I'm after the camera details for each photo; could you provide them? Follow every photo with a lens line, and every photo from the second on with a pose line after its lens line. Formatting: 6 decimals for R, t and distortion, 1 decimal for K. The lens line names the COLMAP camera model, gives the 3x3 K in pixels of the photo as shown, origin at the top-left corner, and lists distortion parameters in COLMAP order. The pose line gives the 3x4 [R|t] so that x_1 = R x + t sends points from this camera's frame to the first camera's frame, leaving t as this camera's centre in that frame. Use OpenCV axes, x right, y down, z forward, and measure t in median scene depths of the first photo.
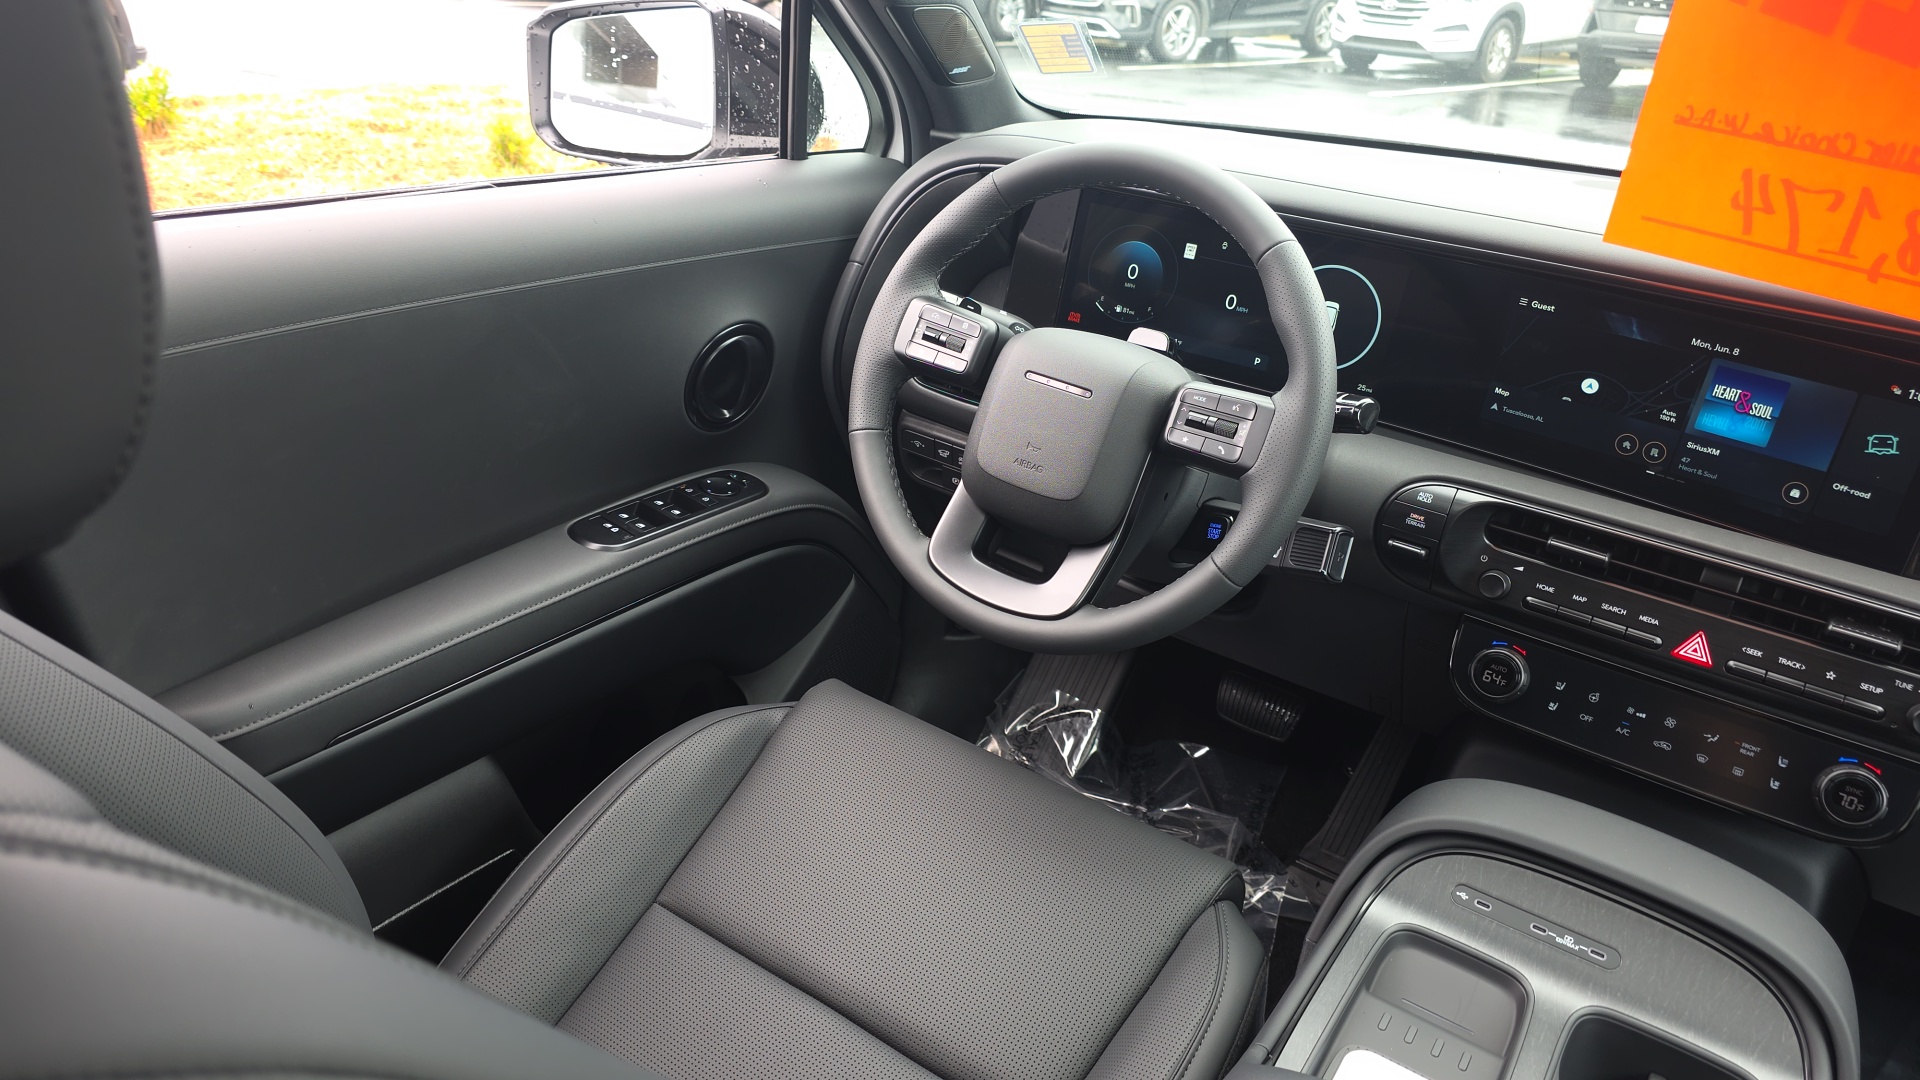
lens RADIAL K [[1307.2, 0, 934.6], [0, 1307.2, 526.1], [0, 0, 1]] dist [0.045133, -0.056568]
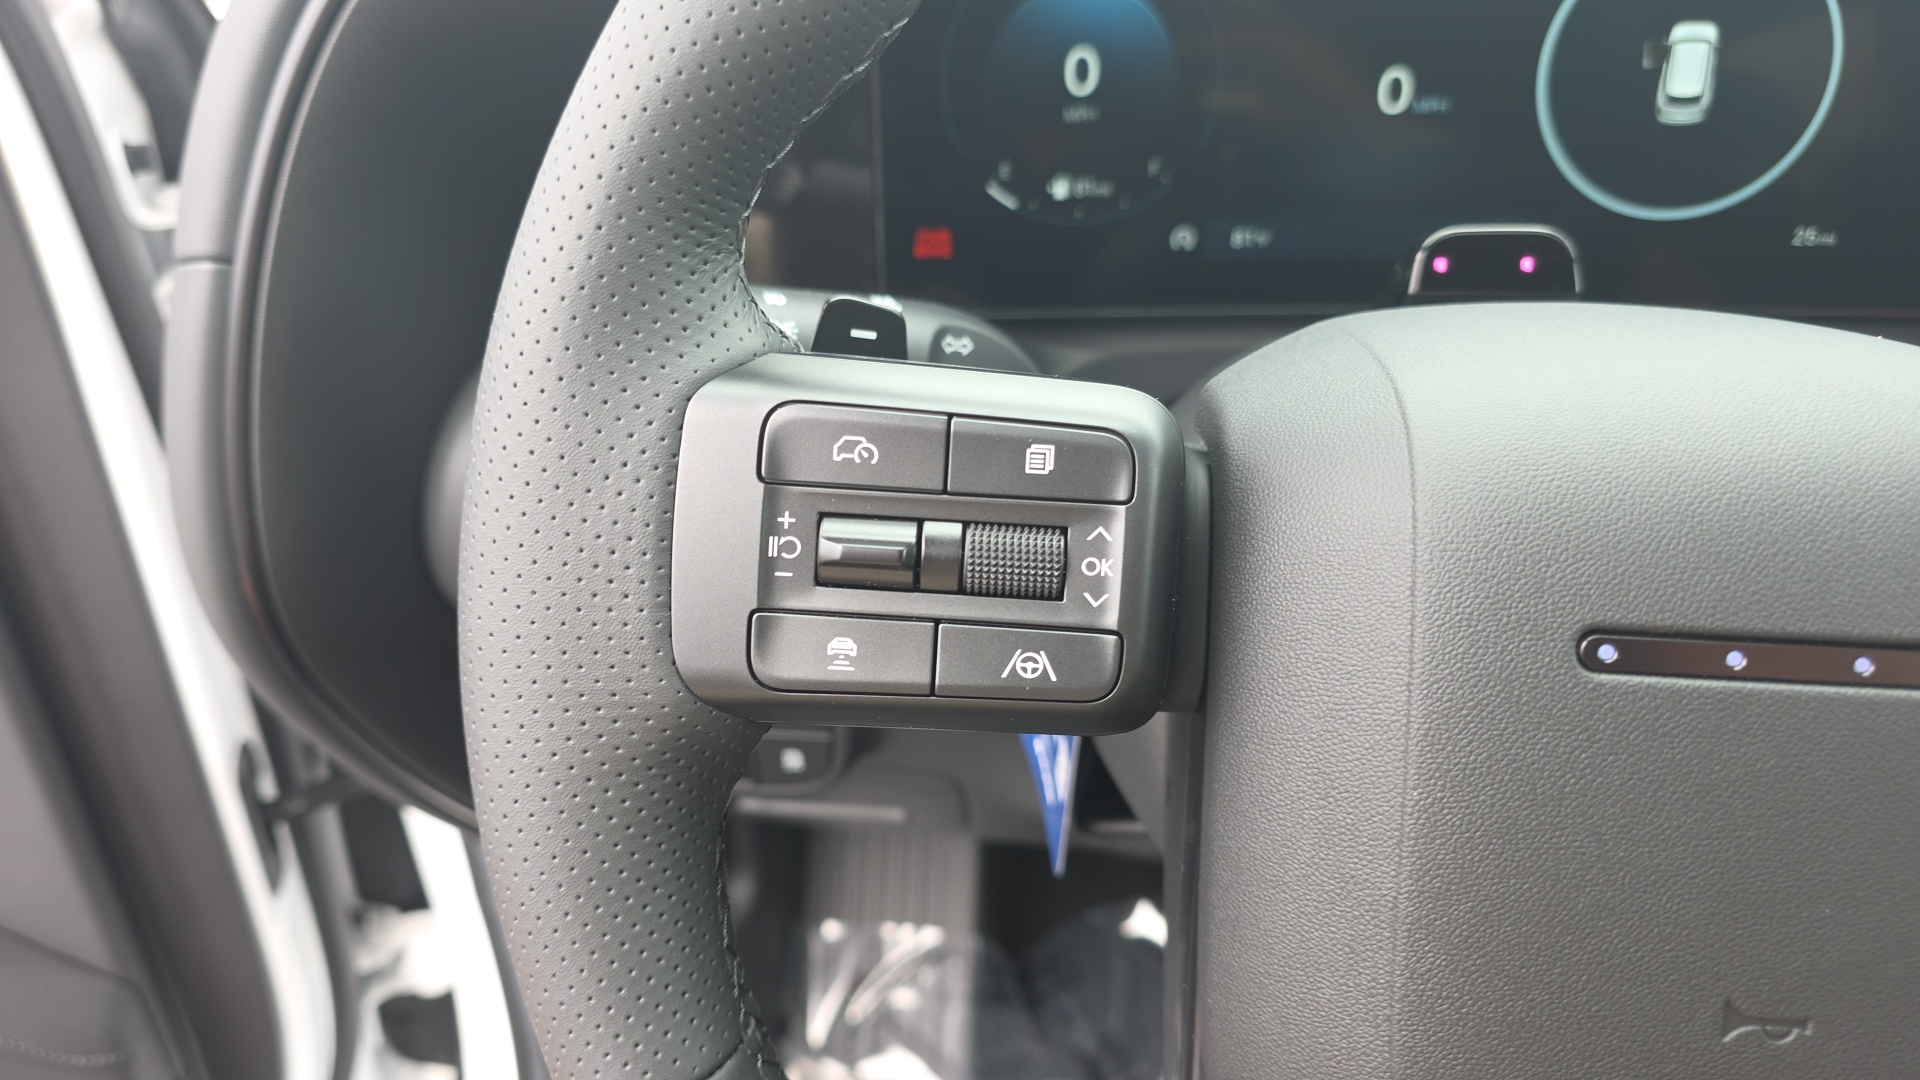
lens RADIAL K [[1307.2, 0, 912.2], [0, 1307.2, 544.3], [0, 0, 1]] dist [0.045133, -0.056568]
pose [[0.857426, -0.346762, 0.380233, -0.066718], [0.300291, 0.937182, 0.177528, -0.172146], [-0.417907, -0.038037, 0.907693, 0.790889]]
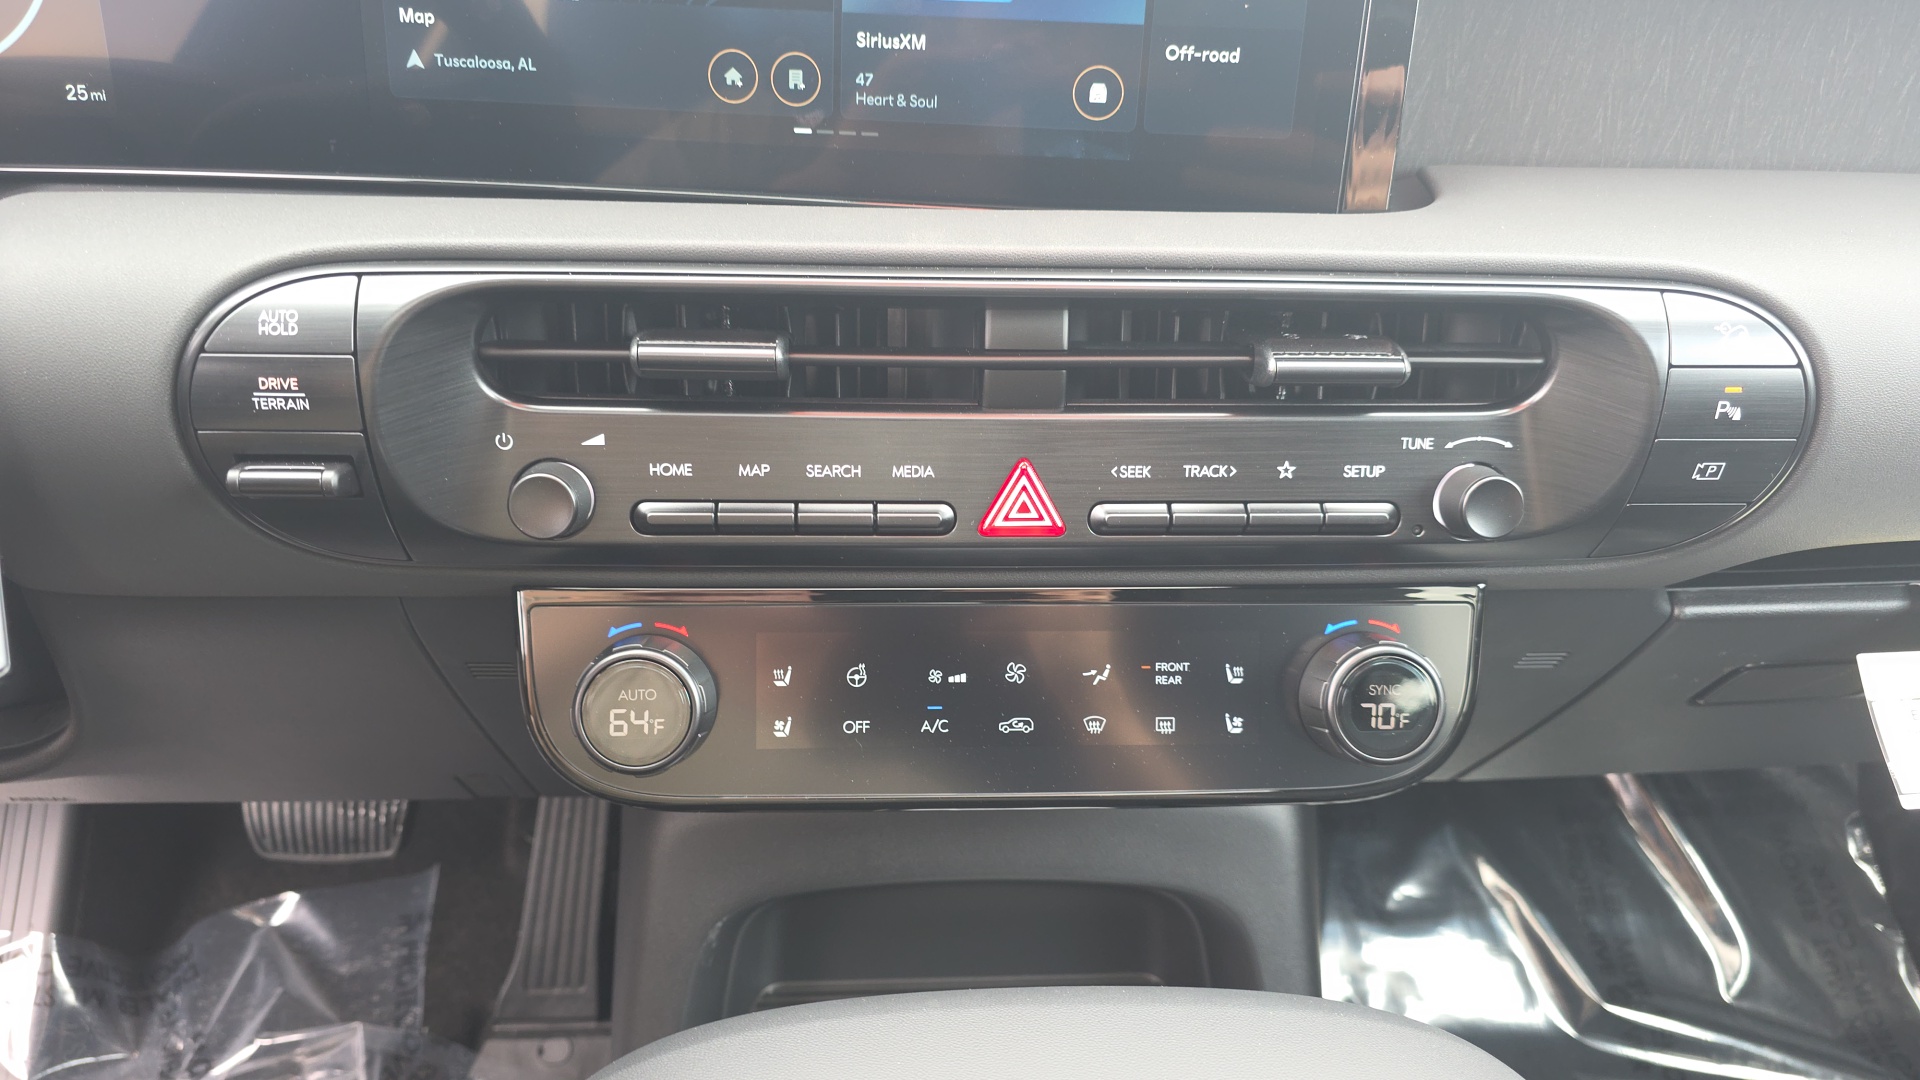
lens RADIAL K [[1307.2, 0, 966.6], [0, 1307.2, 576.0], [0, 0, 1]] dist [0.045133, -0.056568]
pose [[0.780623, -0.348404, 0.518886, 0.291446], [0.289759, 0.937344, 0.193456, 0.024195], [-0.553776, -0.000664, 0.832665, 0.571764]]
